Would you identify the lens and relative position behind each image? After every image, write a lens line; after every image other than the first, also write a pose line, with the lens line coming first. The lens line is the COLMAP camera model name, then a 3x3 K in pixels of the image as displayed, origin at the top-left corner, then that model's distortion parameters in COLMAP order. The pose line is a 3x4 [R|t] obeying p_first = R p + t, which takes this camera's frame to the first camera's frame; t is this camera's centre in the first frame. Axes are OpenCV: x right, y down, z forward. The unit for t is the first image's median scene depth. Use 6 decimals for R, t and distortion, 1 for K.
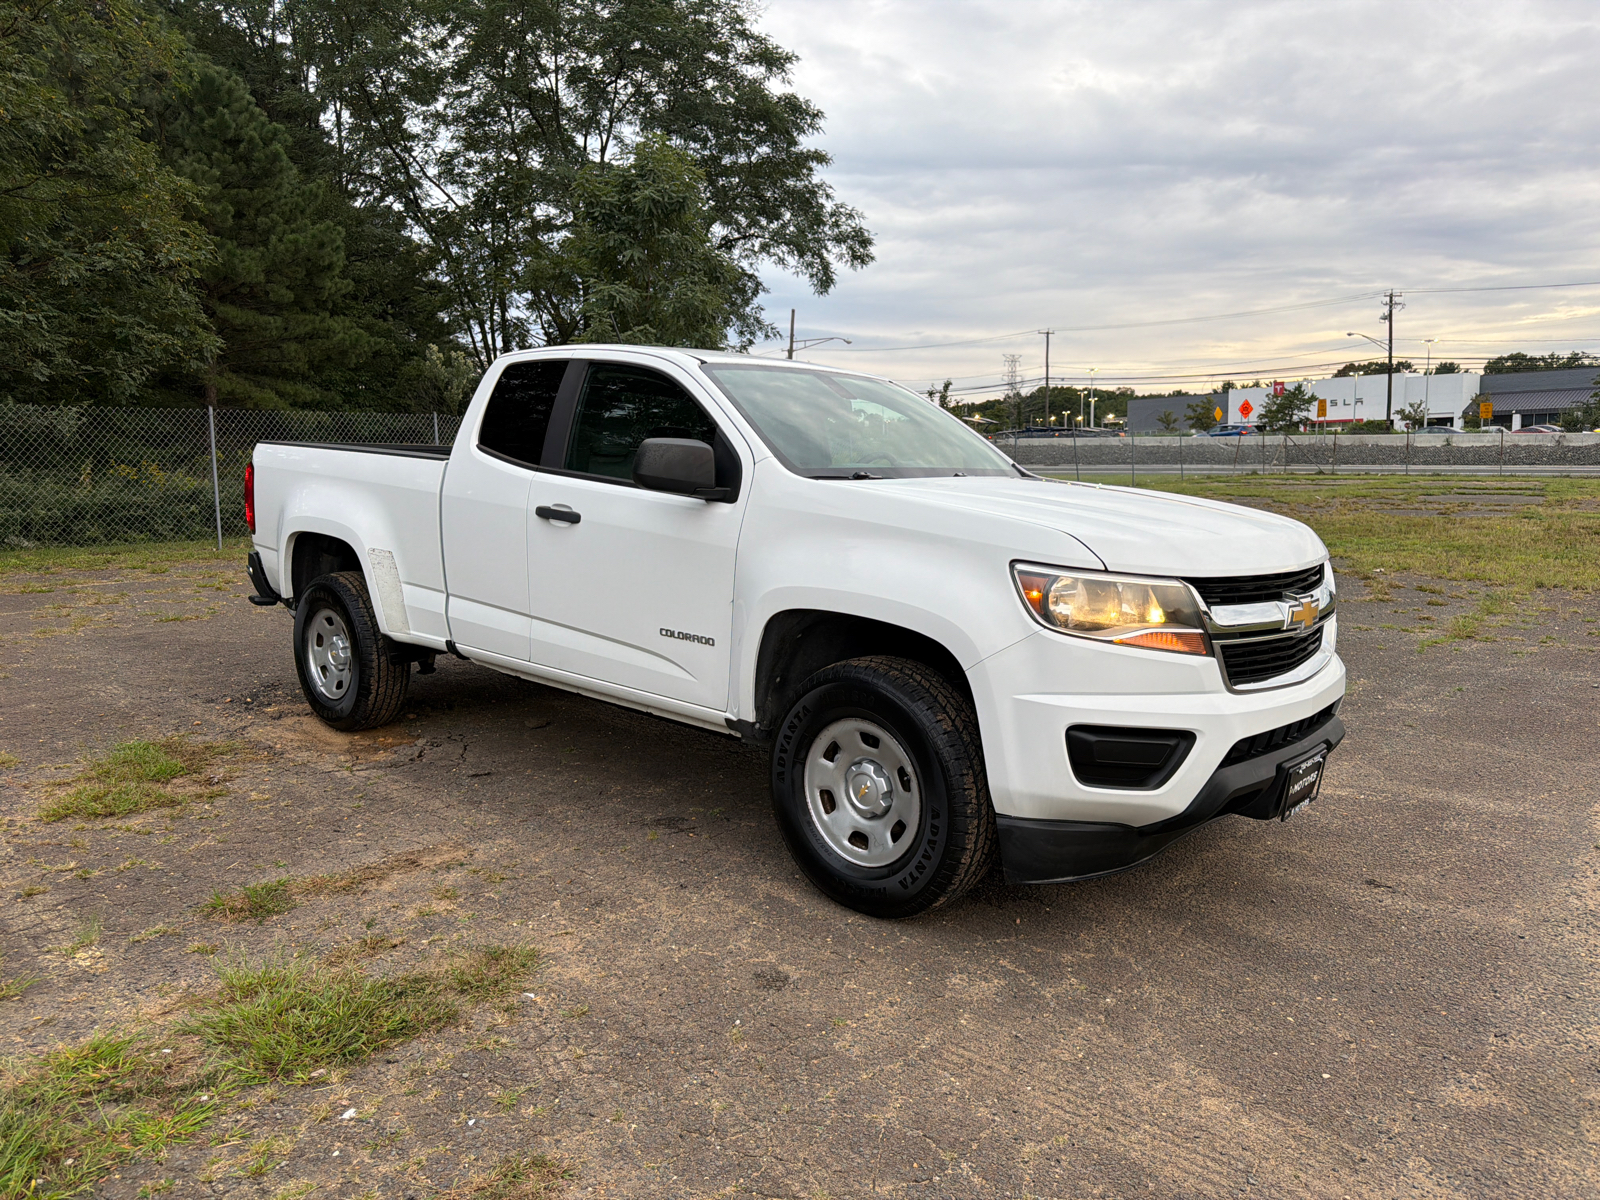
lens RADIAL K [[1130.1, 0, 789.7], [0, 1130.1, 638.2], [0, 0, 1]] dist [0.038237, -0.049603]
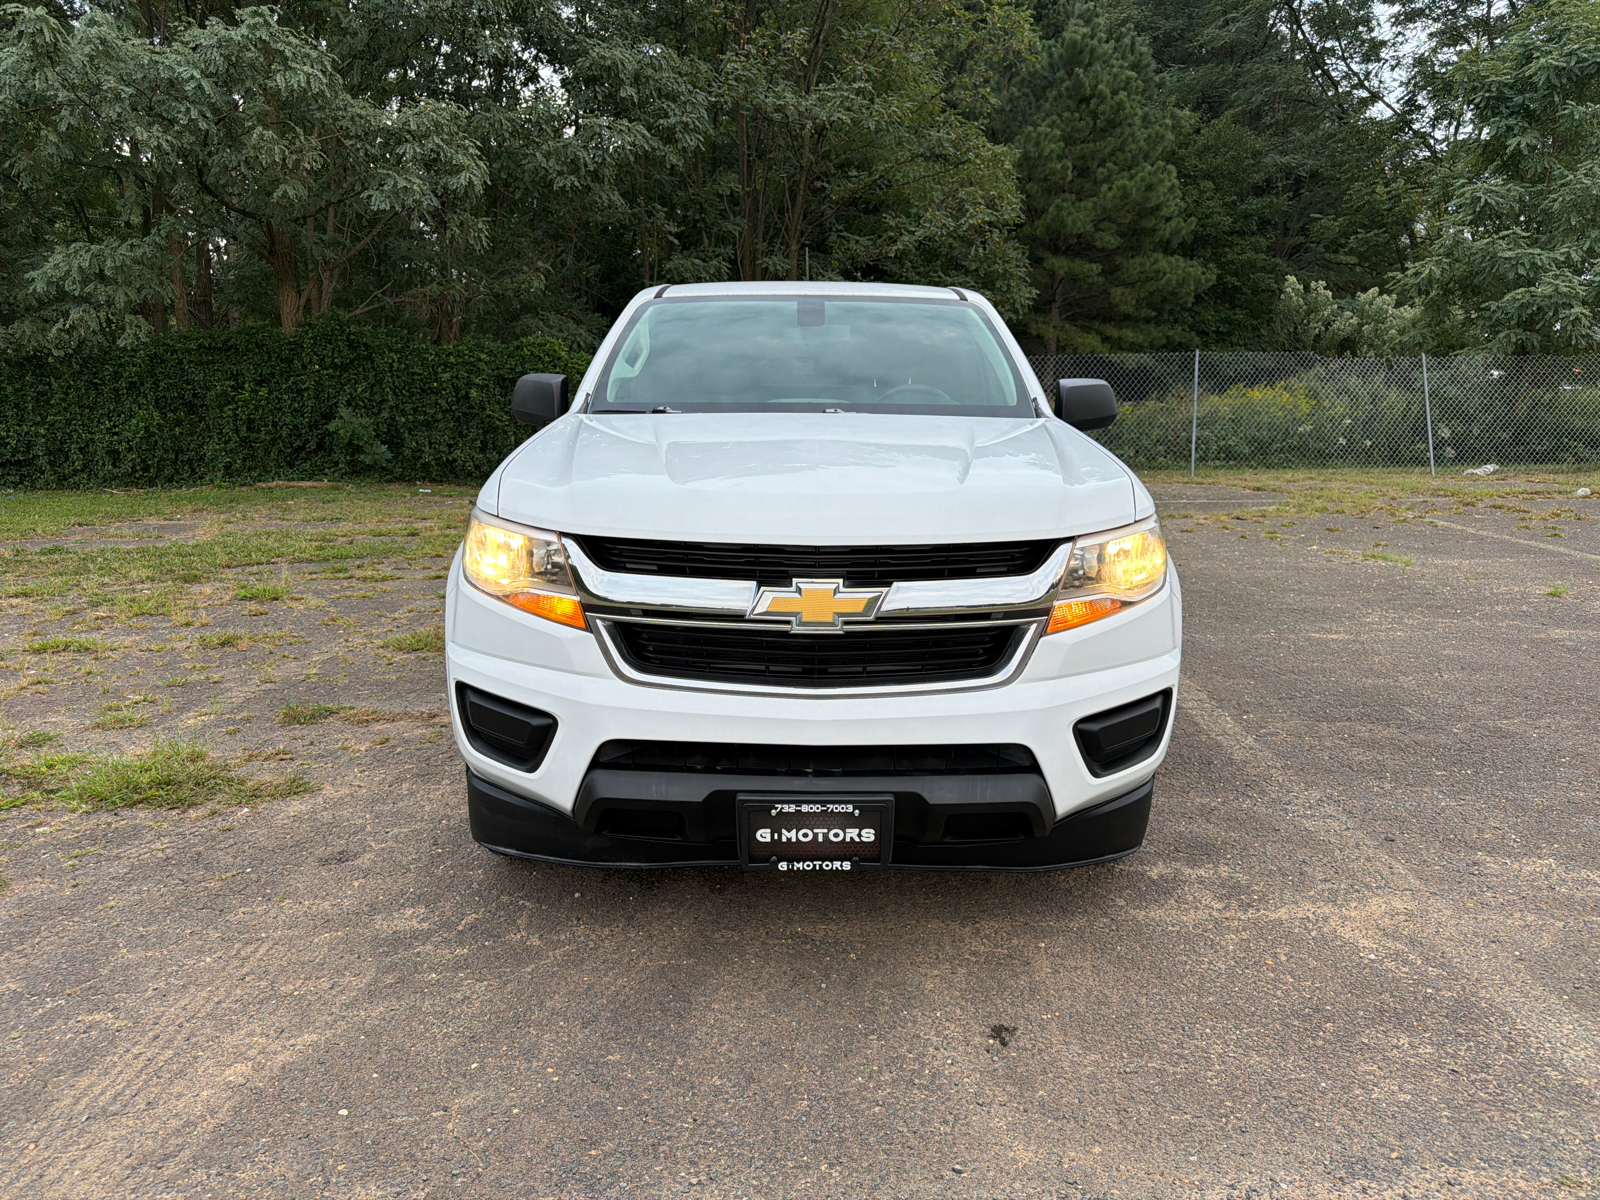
lens RADIAL K [[1130.1, 0, 795.2], [0, 1130.1, 619.4], [0, 0, 1]] dist [0.038237, -0.049603]
pose [[0.668945, 0.137777, -0.730431, 0.171887], [-0.112102, 0.990132, 0.084097, -0.012606], [0.734810, 0.025626, 0.677789, 0.088898]]
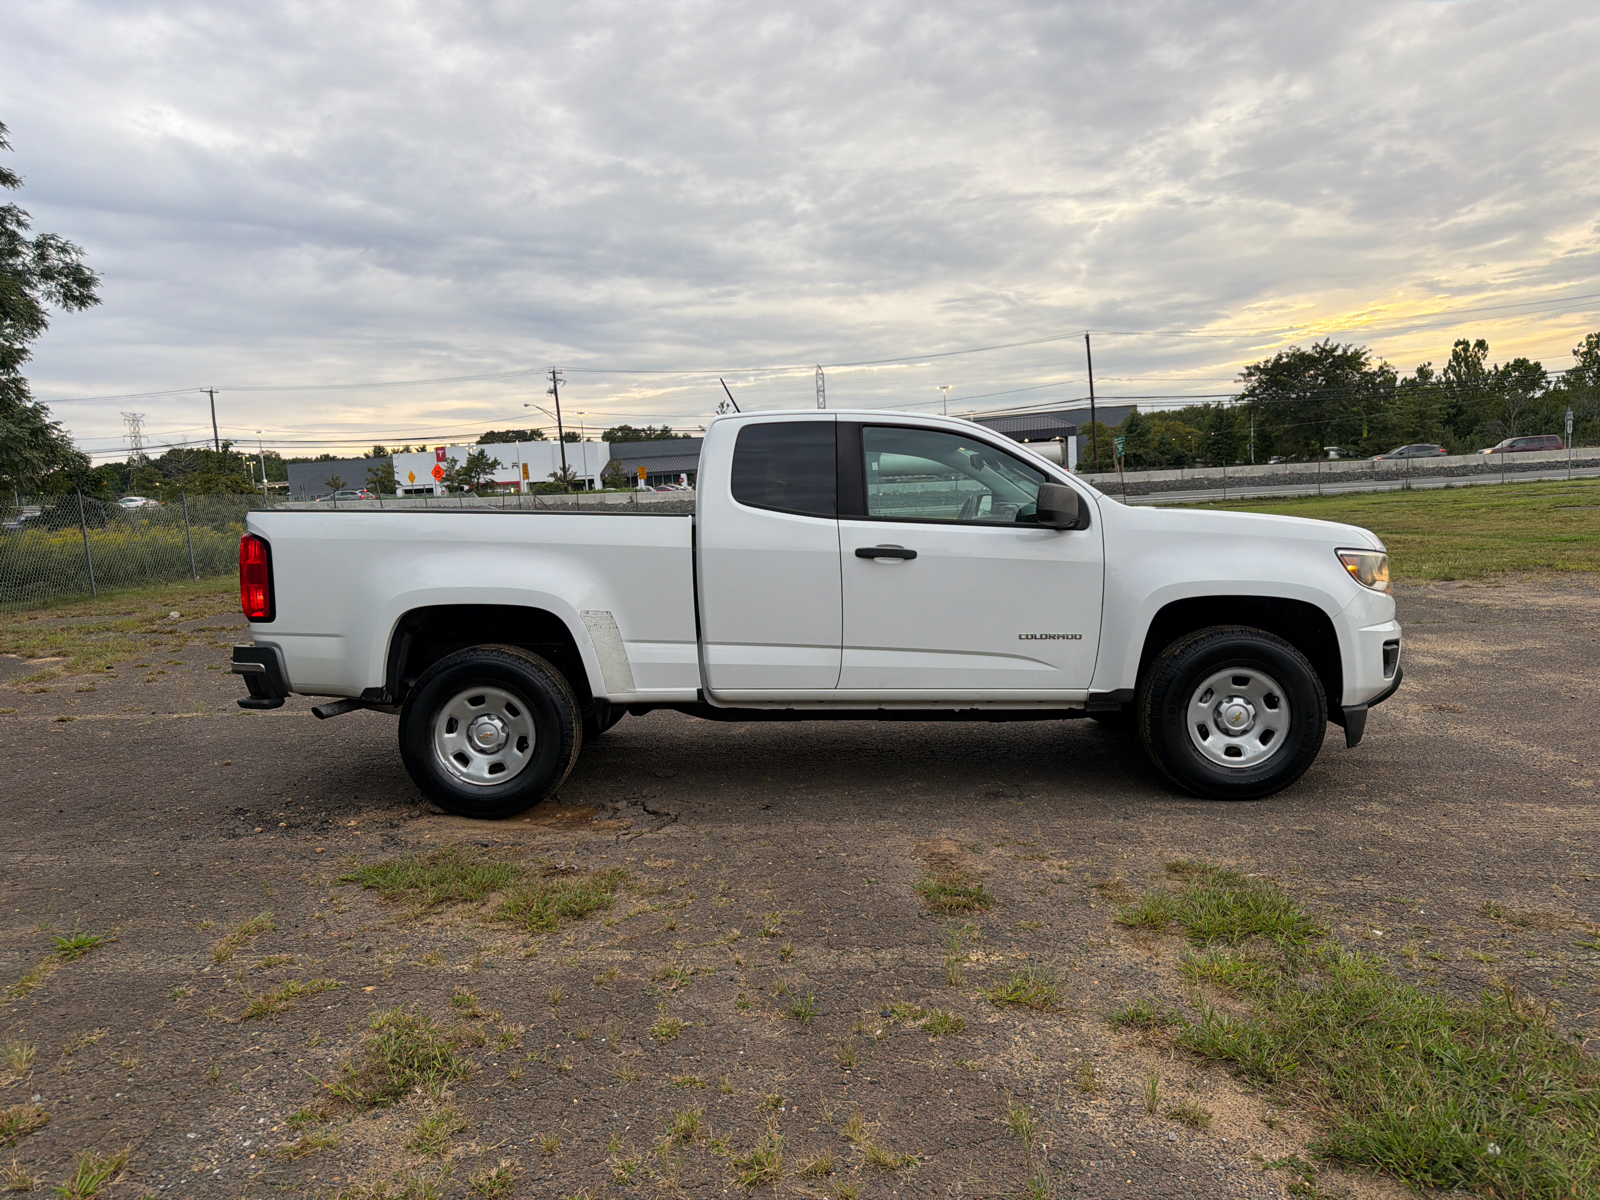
lens RADIAL K [[1130.1, 0, 804.6], [0, 1130.1, 628.0], [0, 0, 1]] dist [0.038237, -0.049603]
pose [[0.739305, -0.099098, 0.666039, -0.237324], [0.141115, 0.989949, -0.009347, -0.007927], [-0.658418, 0.100898, 0.745858, 0.045345]]
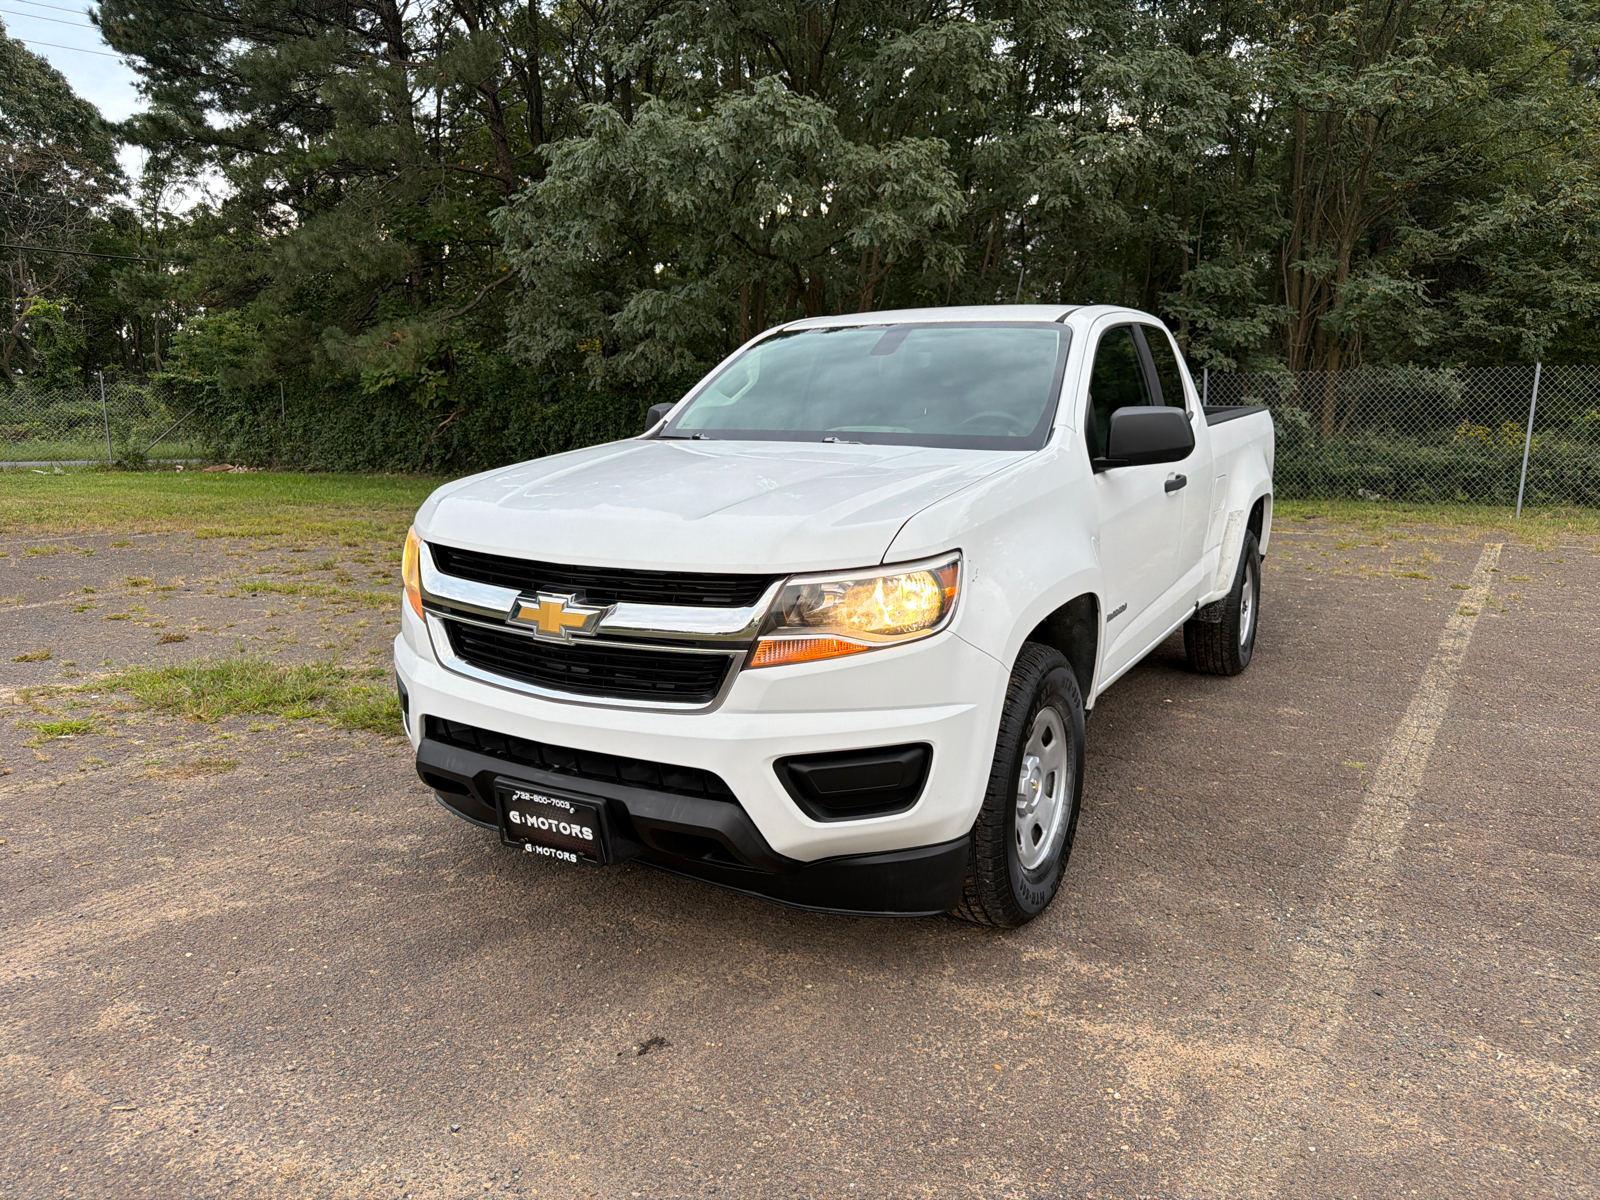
lens RADIAL K [[1130.1, 0, 793.0], [0, 1130.1, 625.0], [0, 0, 1]] dist [0.038237, -0.049603]
pose [[0.201025, 0.176697, -0.963518, 0.223092], [-0.154429, 0.977014, 0.146952, -0.028301], [0.967337, 0.119254, 0.223692, 0.174807]]
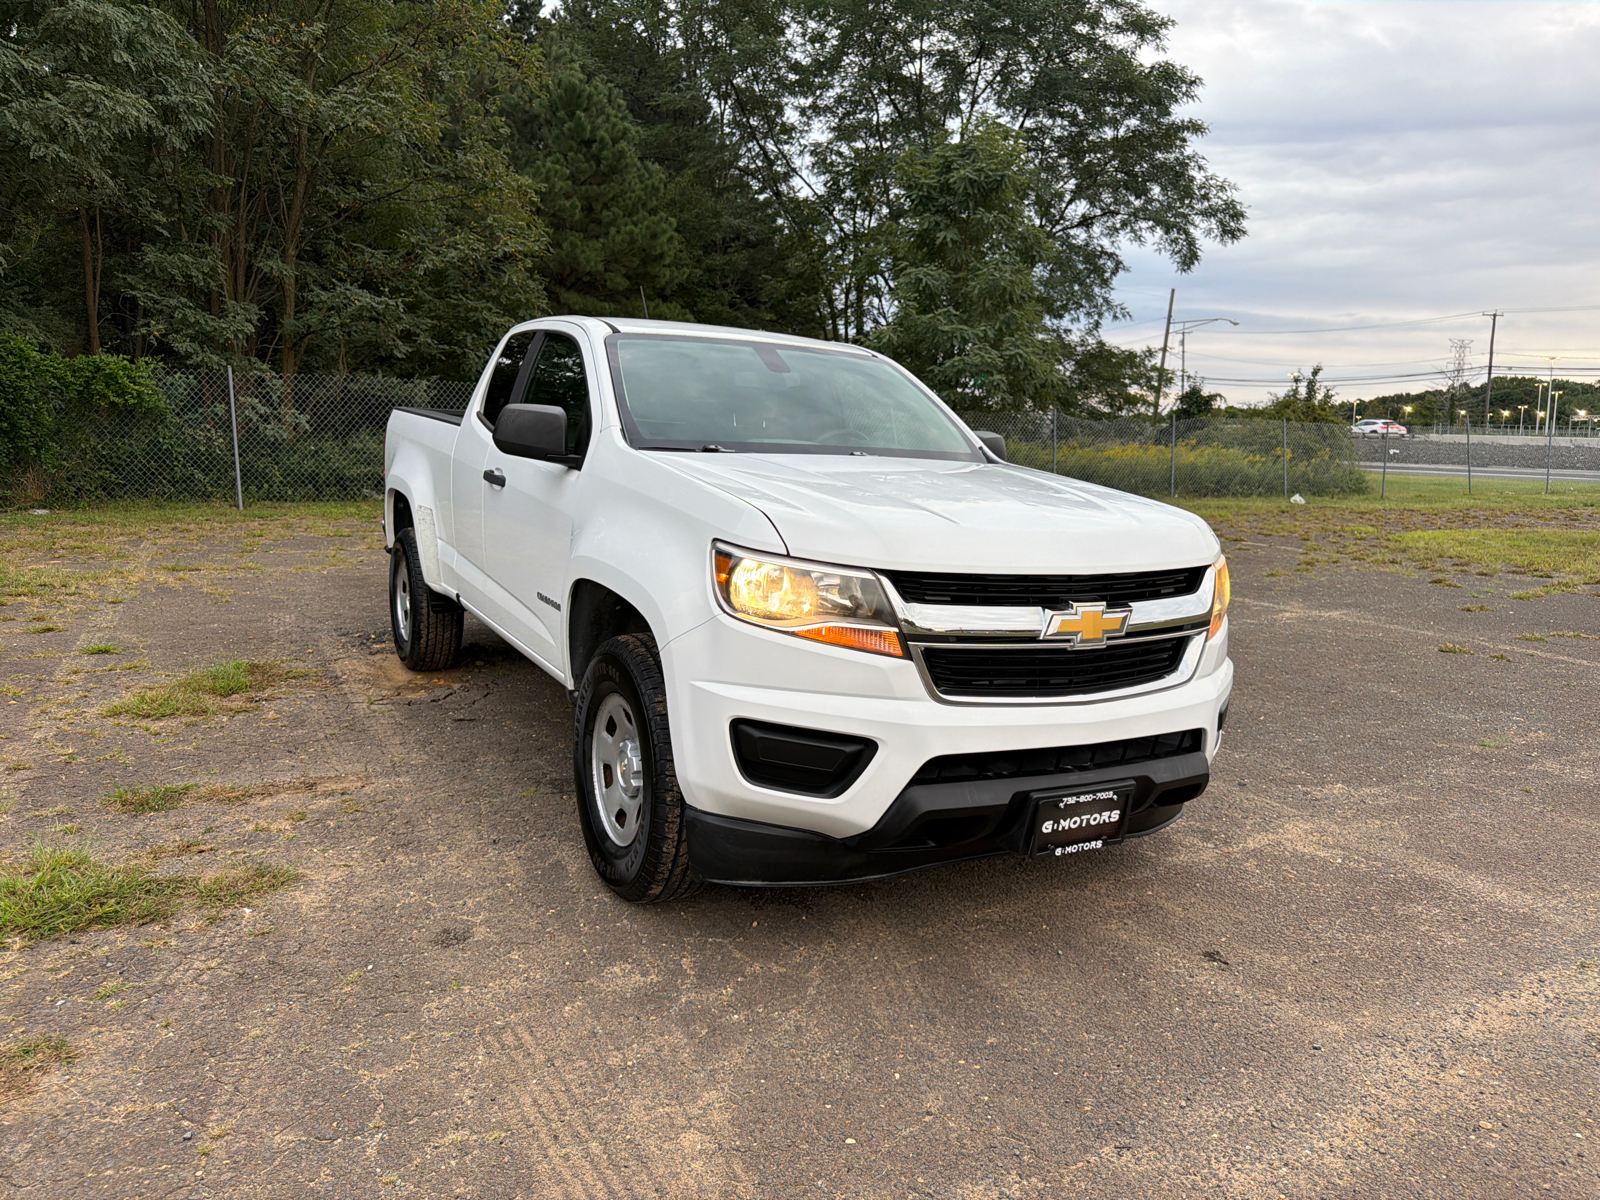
lens RADIAL K [[1130.1, 0, 794.2], [0, 1130.1, 633.2], [0, 0, 1]] dist [0.038237, -0.049603]
pose [[0.944078, 0.085475, -0.318451, 0.091083], [-0.082874, 0.996323, 0.021734, -0.002690], [0.319138, 0.005872, 0.947690, 0.020846]]
